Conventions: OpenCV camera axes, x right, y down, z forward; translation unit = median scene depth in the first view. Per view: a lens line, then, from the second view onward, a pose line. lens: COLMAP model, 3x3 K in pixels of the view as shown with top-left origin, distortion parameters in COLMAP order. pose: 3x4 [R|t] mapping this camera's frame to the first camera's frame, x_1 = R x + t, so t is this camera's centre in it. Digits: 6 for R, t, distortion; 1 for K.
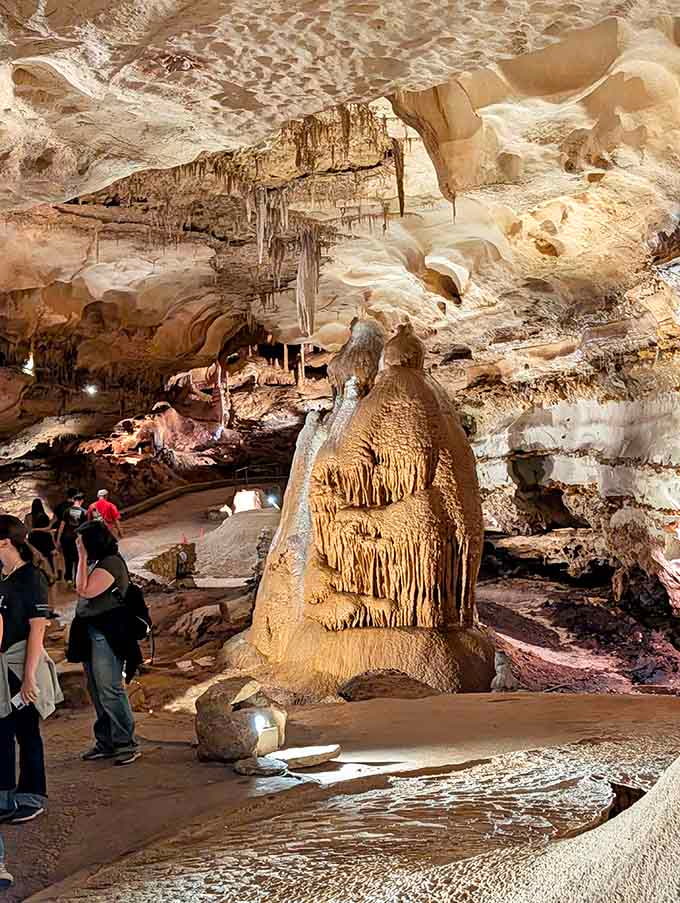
lens RADIAL K [[1452.5, 0, 369.5], [0, 1452.5, 456.1], [0, 0, 1]] dist [0.125769, -0.073462]
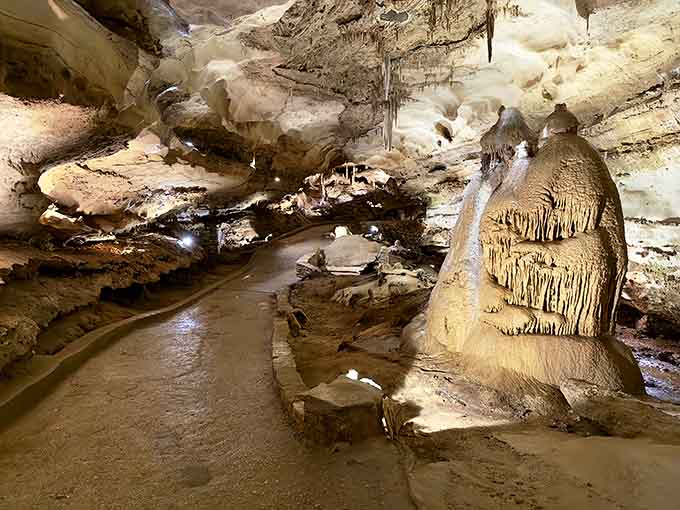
lens RADIAL K [[468.9, 0, 340.0], [0, 468.9, 255.0], [0, 0, 1]] dist [0.024388, -0.037294]
pose [[0.999621, 0.024823, -0.011932, -0.084531], [-0.023748, 0.996259, 0.083095, 0.007959], [0.013950, -0.082780, 0.996470, 0.281456]]
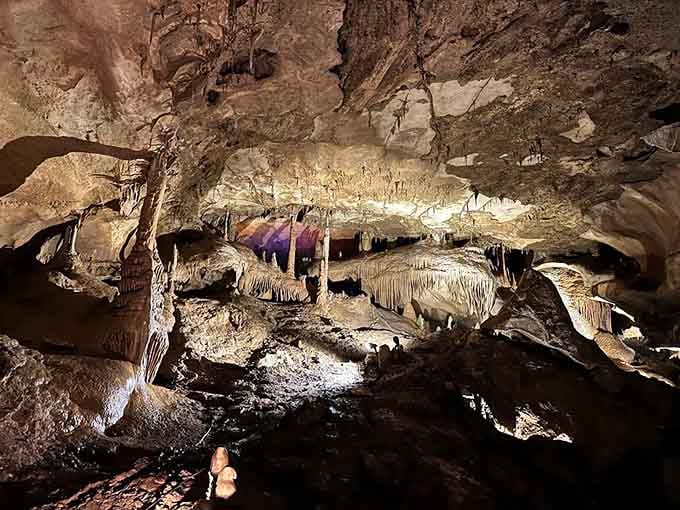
lens RADIAL K [[468.9, 0, 340.0], [0, 468.9, 255.0], [0, 0, 1]] dist [0.024388, -0.037294]
pose [[0.963562, 0.120219, 0.238947, -0.123444], [-0.046242, 0.954726, -0.293869, -0.025253], [-0.263458, 0.272112, 0.925497, 1.259131]]
